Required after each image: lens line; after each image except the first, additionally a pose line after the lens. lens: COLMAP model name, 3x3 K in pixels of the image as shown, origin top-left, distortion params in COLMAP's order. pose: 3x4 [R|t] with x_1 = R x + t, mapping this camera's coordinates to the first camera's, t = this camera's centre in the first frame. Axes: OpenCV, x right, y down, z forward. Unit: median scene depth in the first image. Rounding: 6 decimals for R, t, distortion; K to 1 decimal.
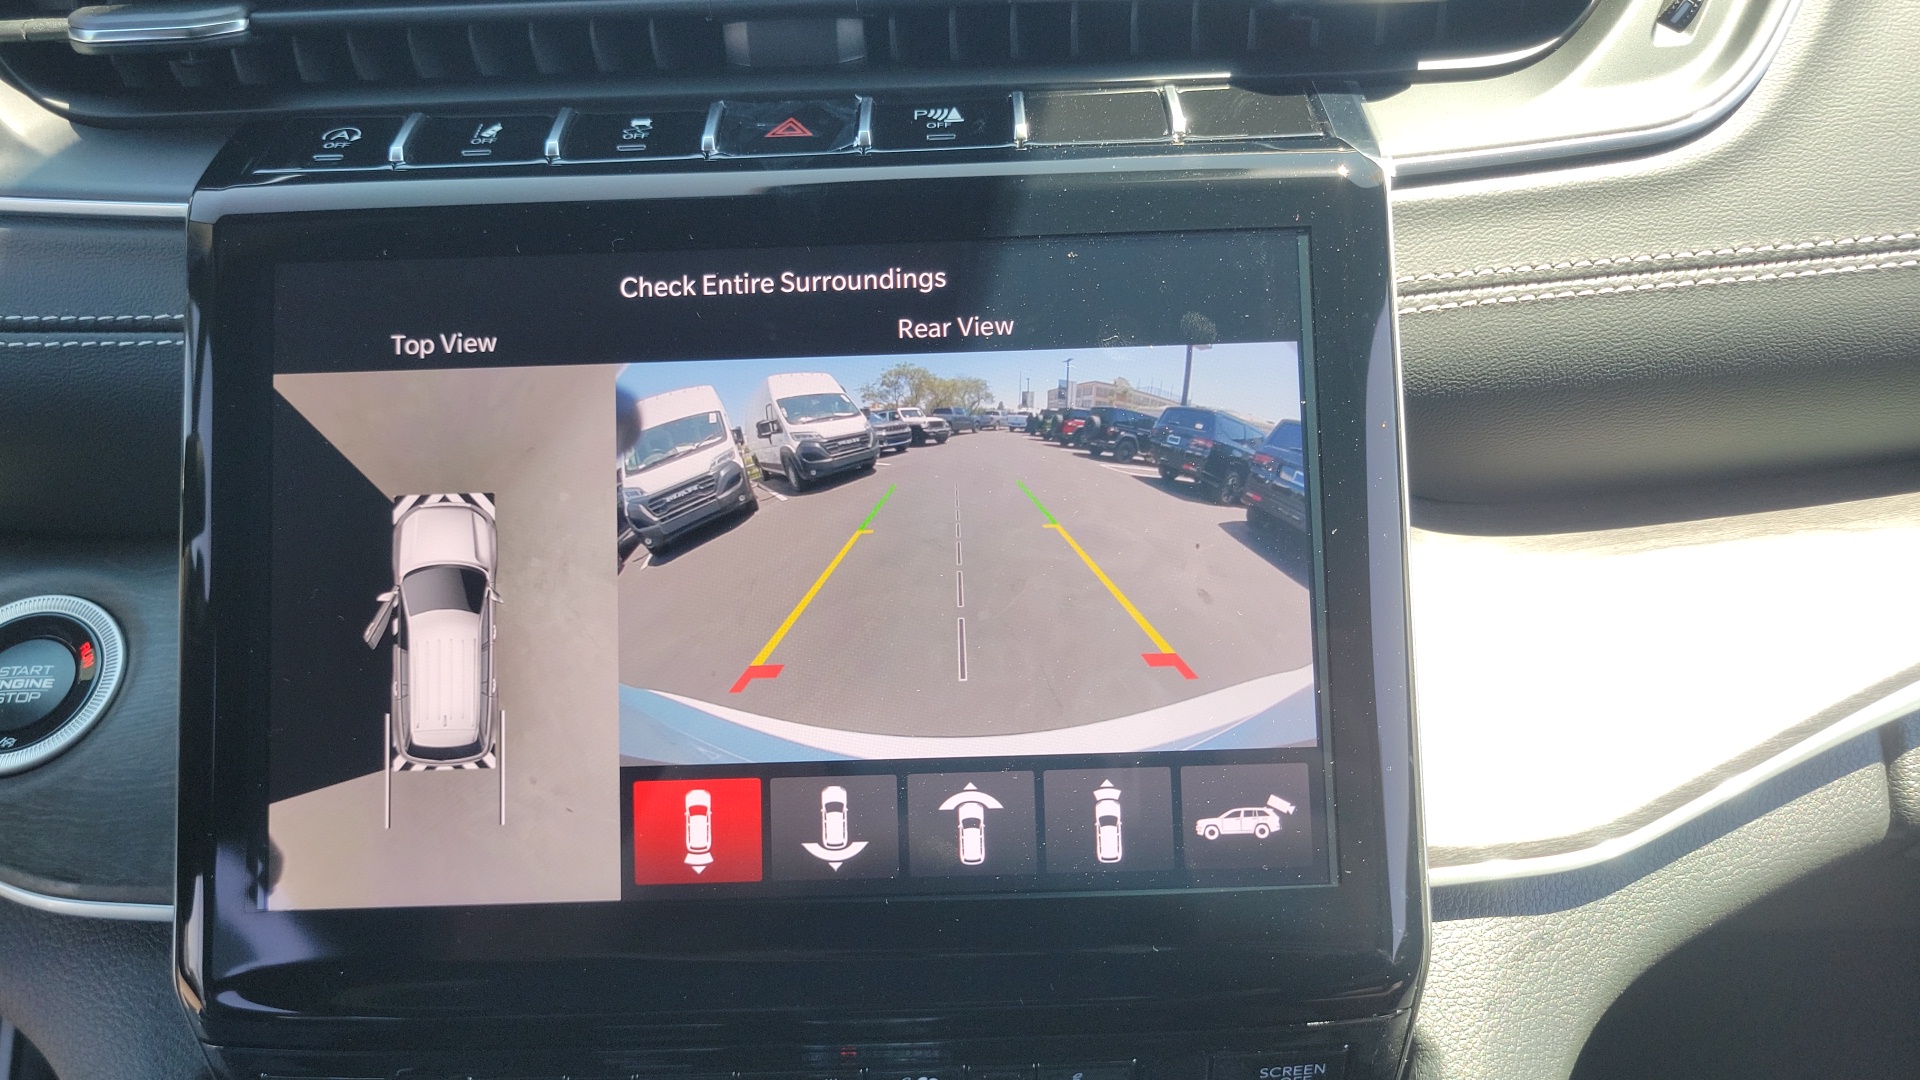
lens RADIAL K [[1470.8, 0, 965.0], [0, 1470.8, 533.5], [0, 0, 1]] dist [0.023754, -0.020267]
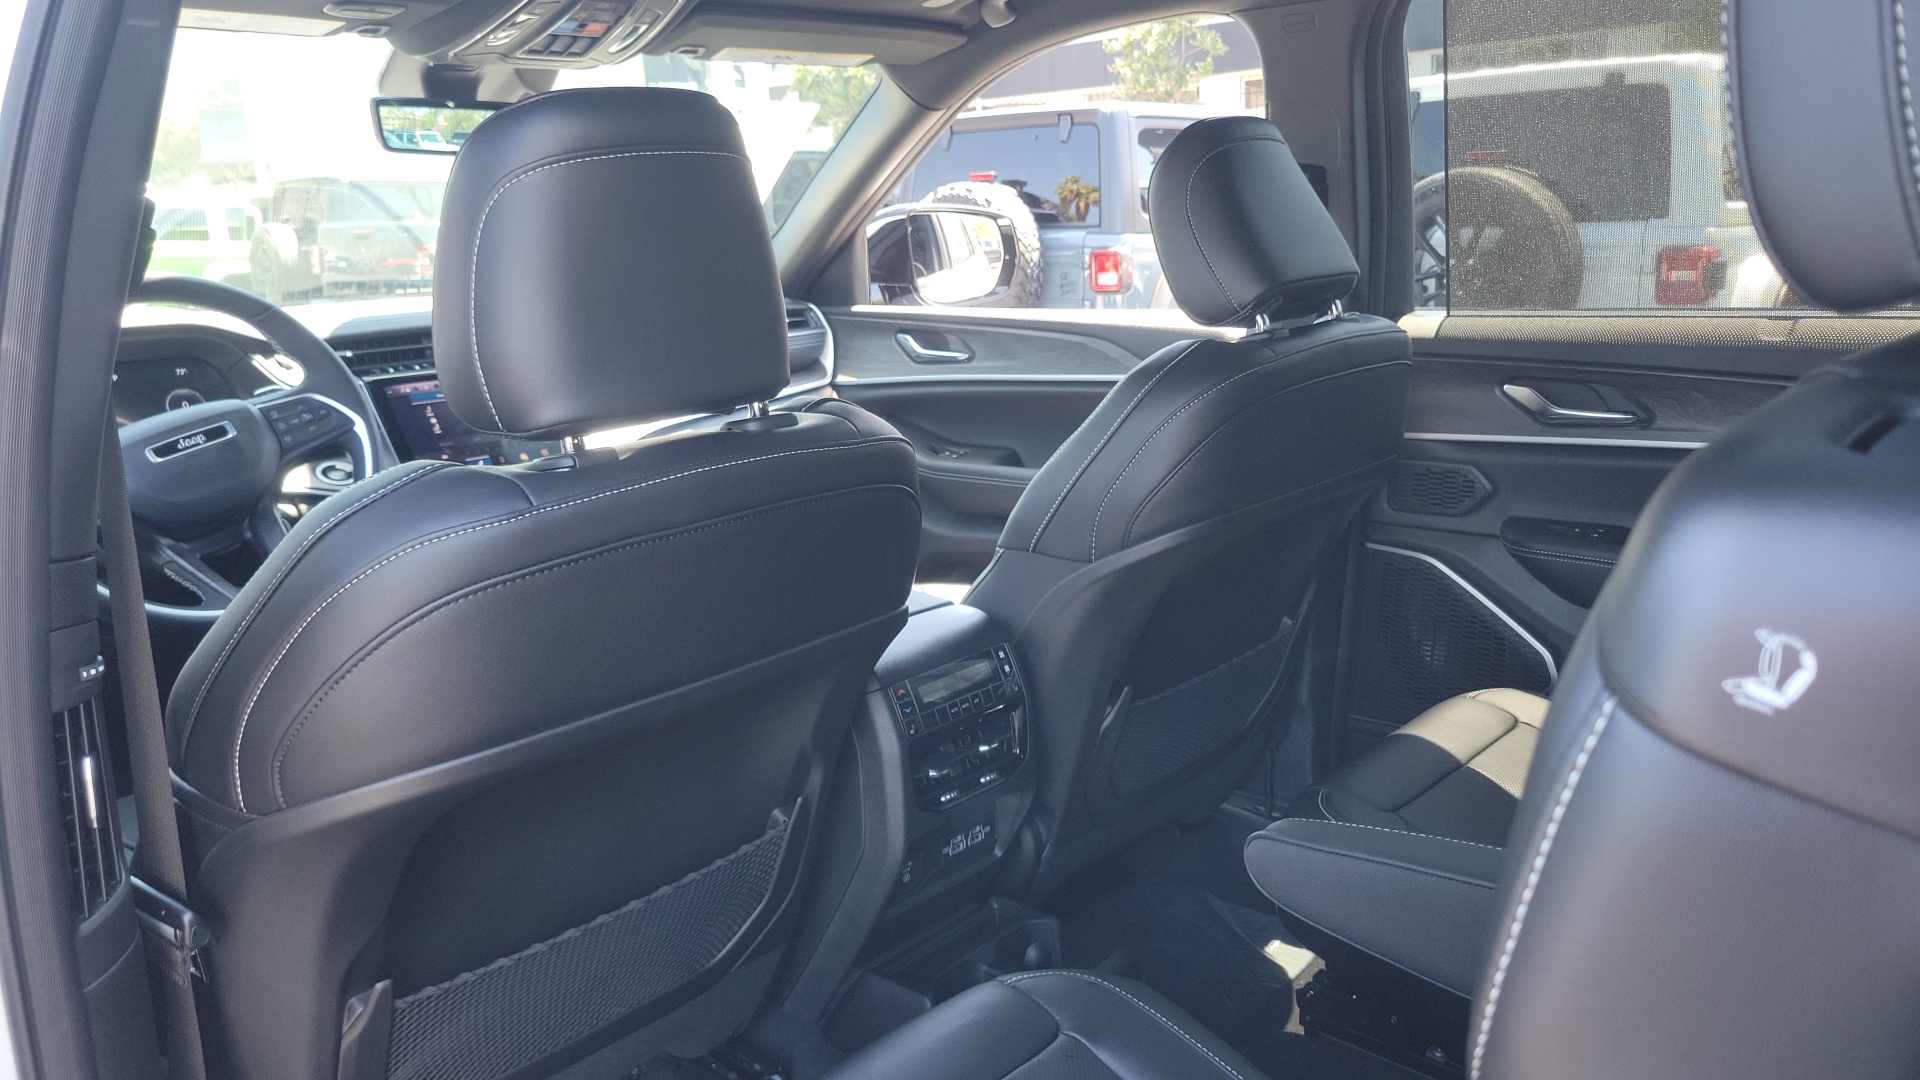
lens RADIAL K [[1470.8, 0, 990.7], [0, 1470.8, 545.8], [0, 0, 1]] dist [0.023754, -0.020267]
pose [[0.664118, -0.158248, 0.730688, -3.076584], [0.381849, 0.912048, -0.149533, 2.069876], [-0.642759, 0.378320, 0.666134, -3.980956]]
